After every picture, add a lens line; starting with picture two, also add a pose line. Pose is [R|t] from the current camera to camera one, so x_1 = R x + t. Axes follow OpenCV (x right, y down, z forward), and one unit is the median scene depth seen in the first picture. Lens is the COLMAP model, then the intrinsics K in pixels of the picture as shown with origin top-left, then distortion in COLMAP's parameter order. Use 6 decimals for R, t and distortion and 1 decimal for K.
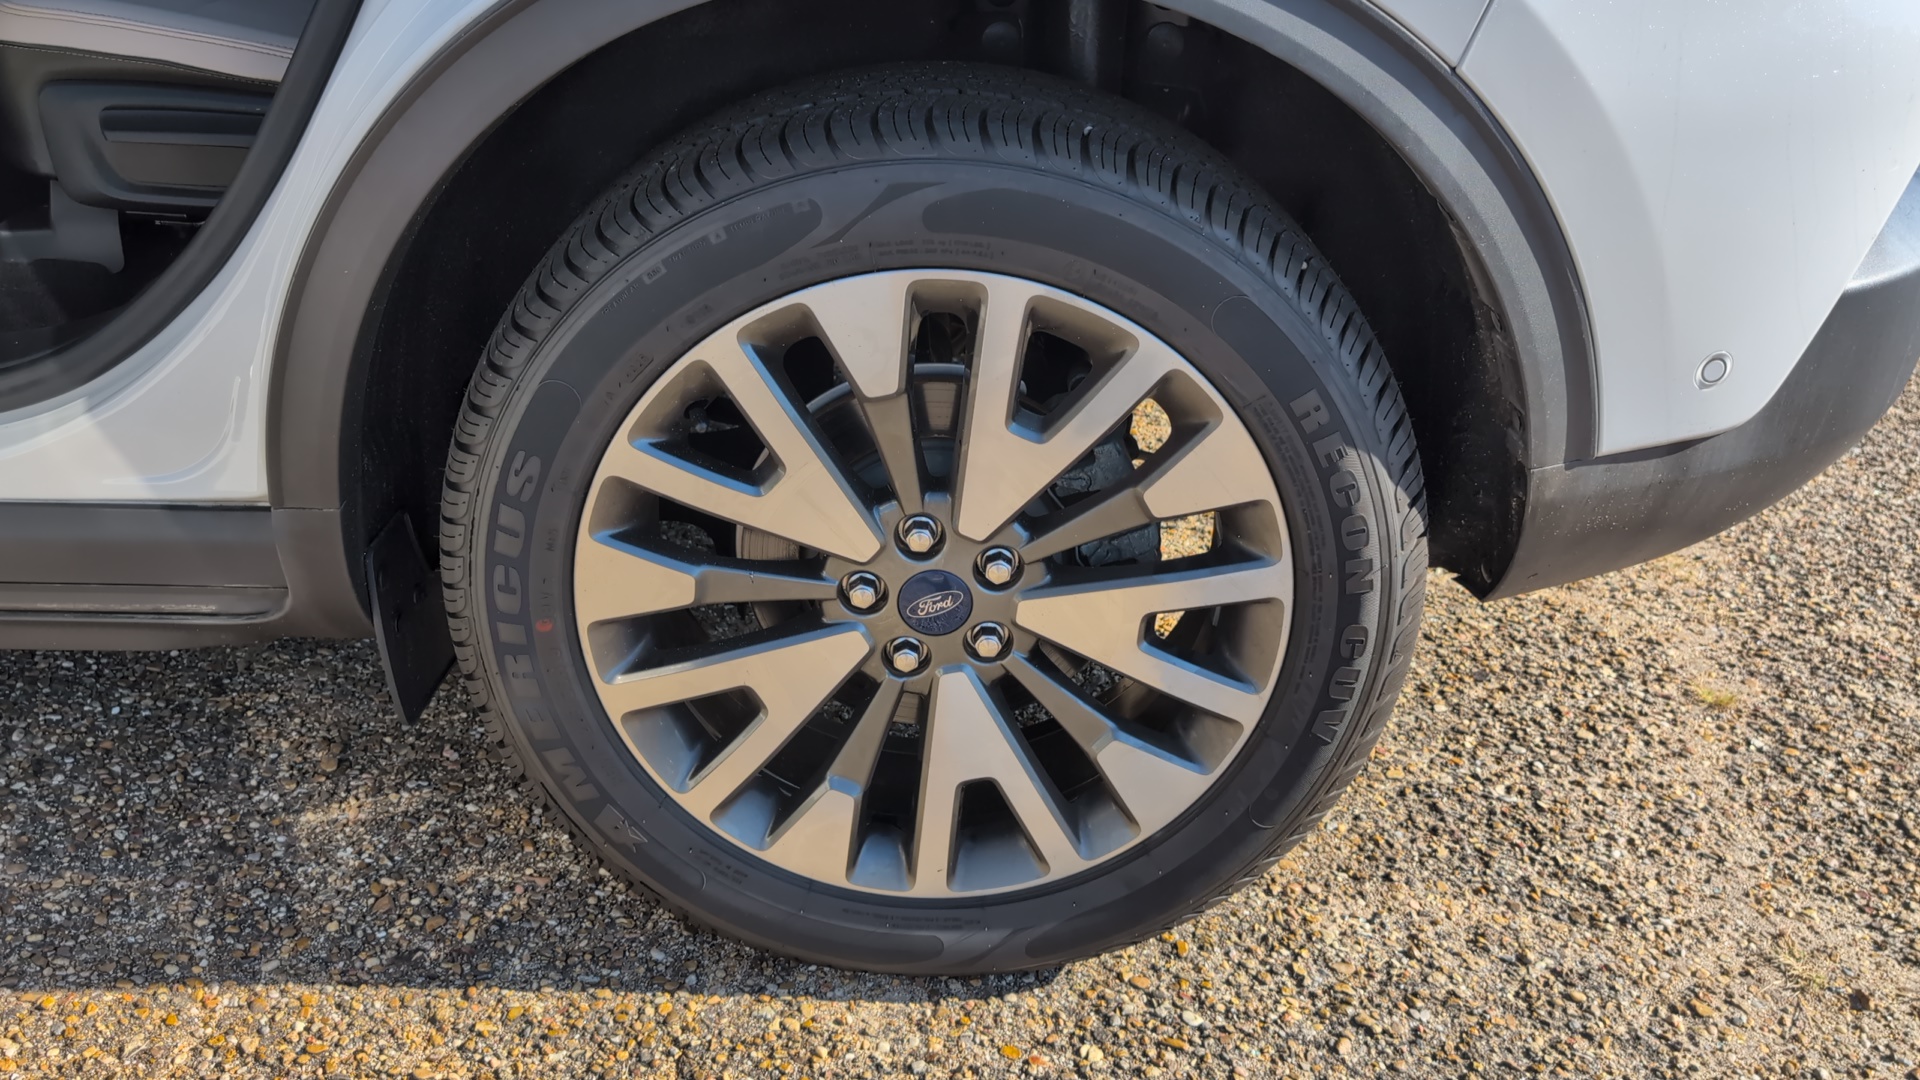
lens RADIAL K [[1601.6, 0, 969.9], [0, 1601.6, 546.6], [0, 0, 1]] dist [0.044909, -0.063006]
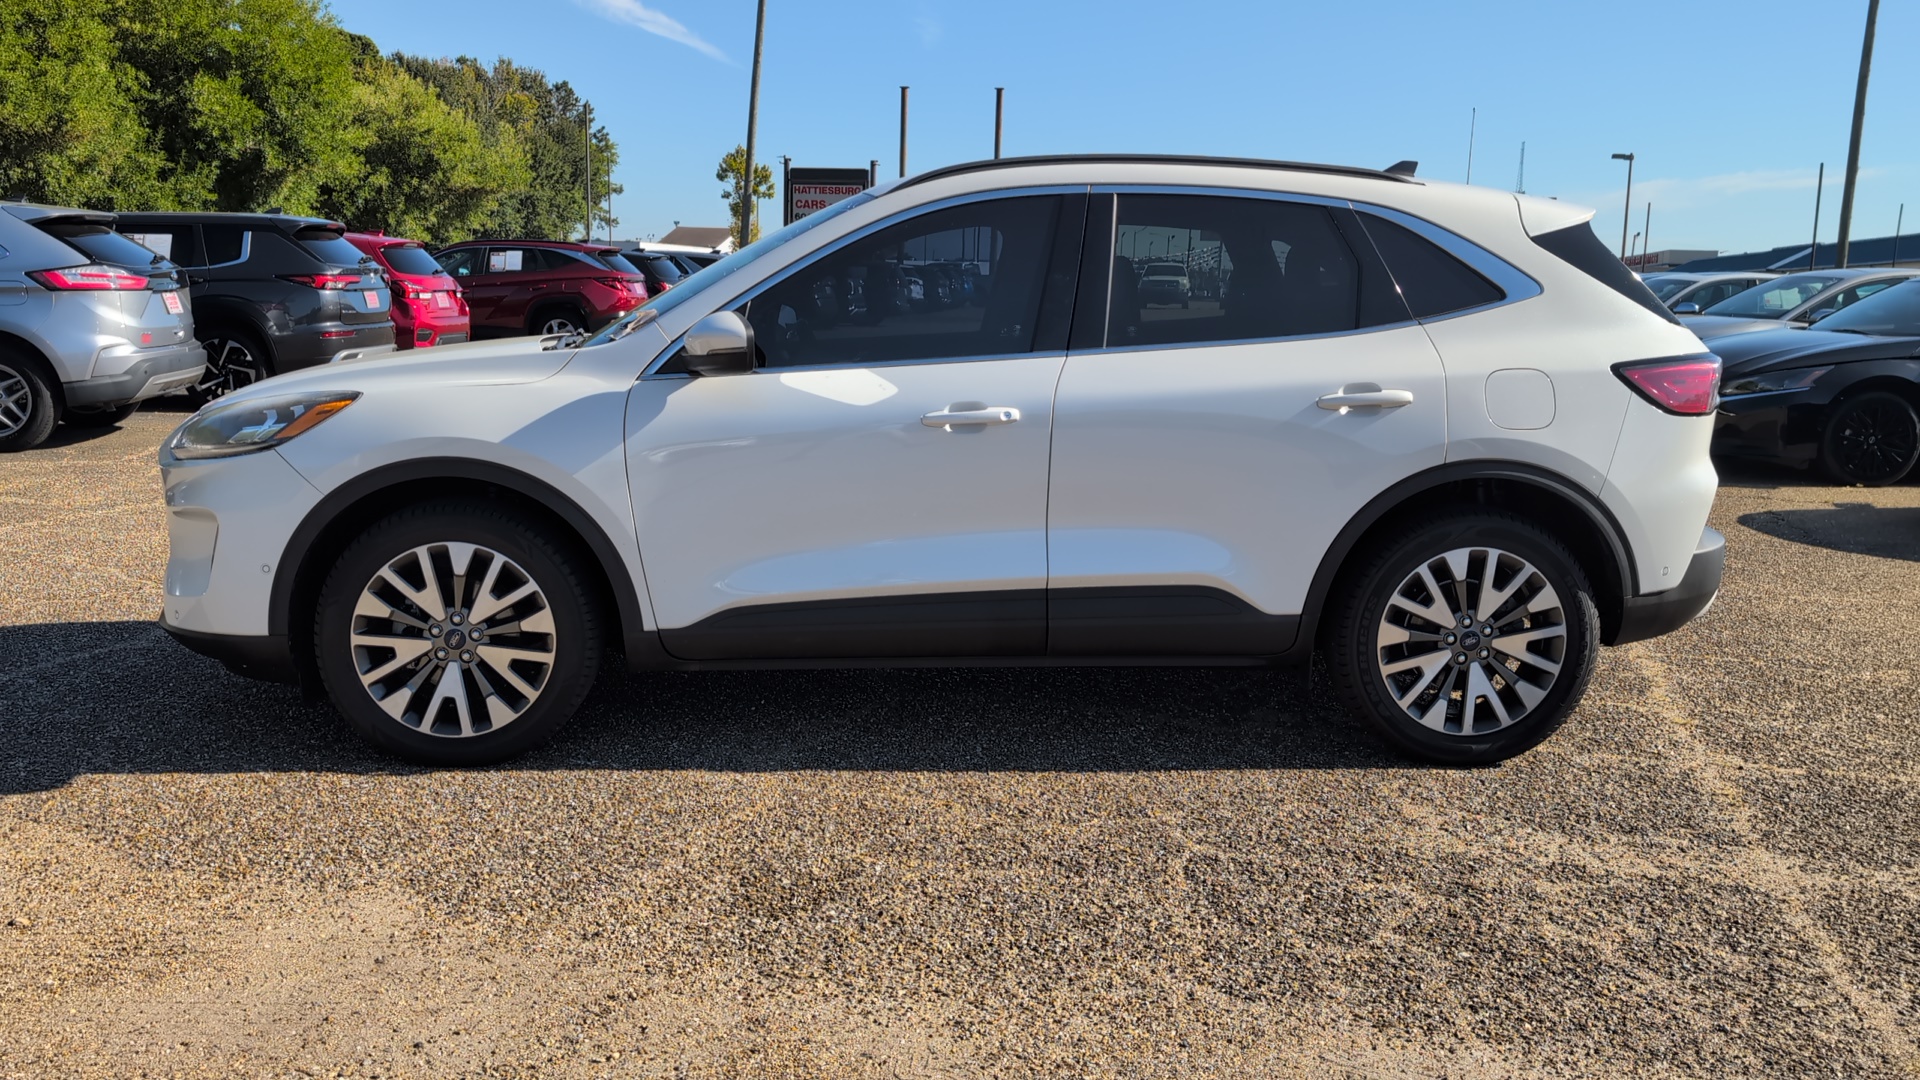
lens RADIAL K [[1601.6, 0, 956.2], [0, 1601.6, 541.2], [0, 0, 1]] dist [0.044909, -0.063006]
pose [[0.998438, -0.022397, 0.051182, -1.419188], [0.038297, 0.941395, -0.335124, 1.037832], [-0.040677, 0.336561, 0.940783, -2.569217]]
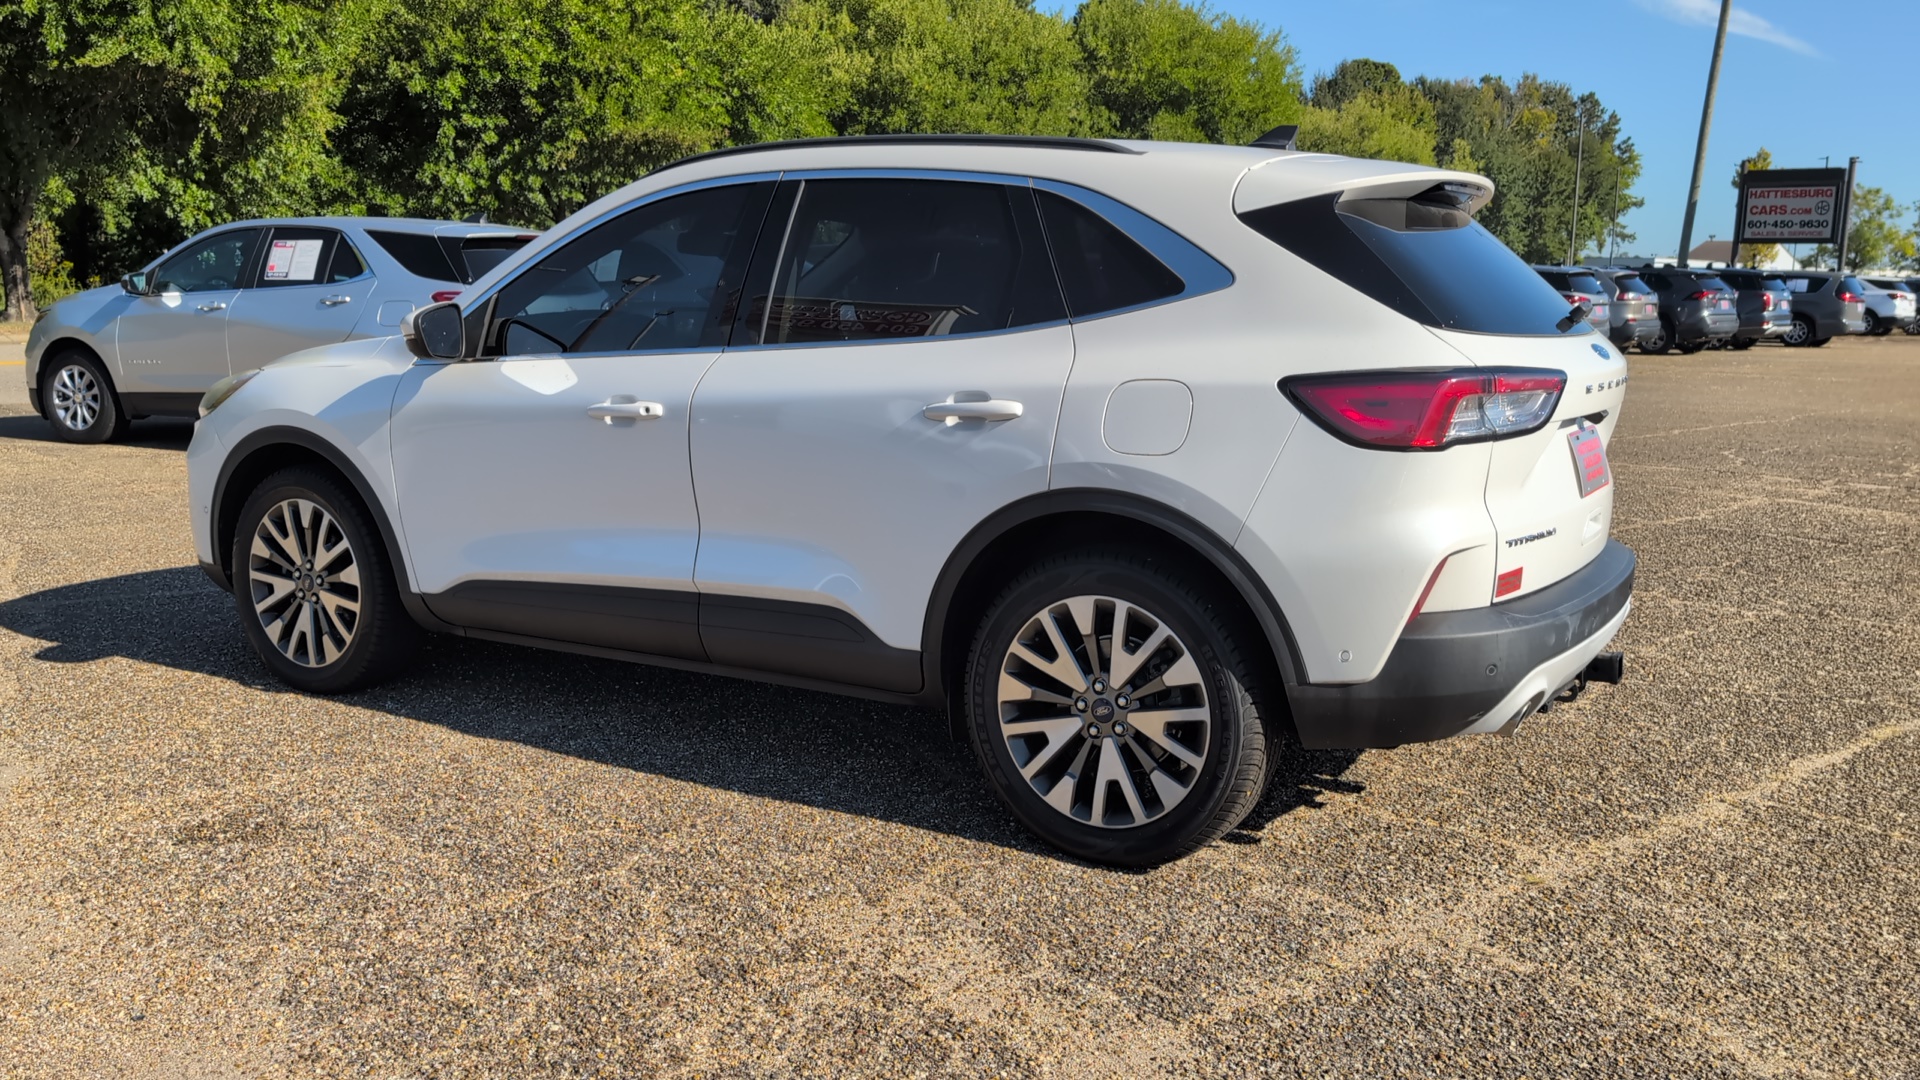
lens RADIAL K [[1601.6, 0, 954.0], [0, 1601.6, 547.2], [0, 0, 1]] dist [0.044909, -0.063006]
pose [[0.857581, 0.066656, -0.510012, 1.286715], [-0.239782, 0.929037, -0.281771, 0.682690], [0.455038, 0.363933, 0.812707, -1.733130]]
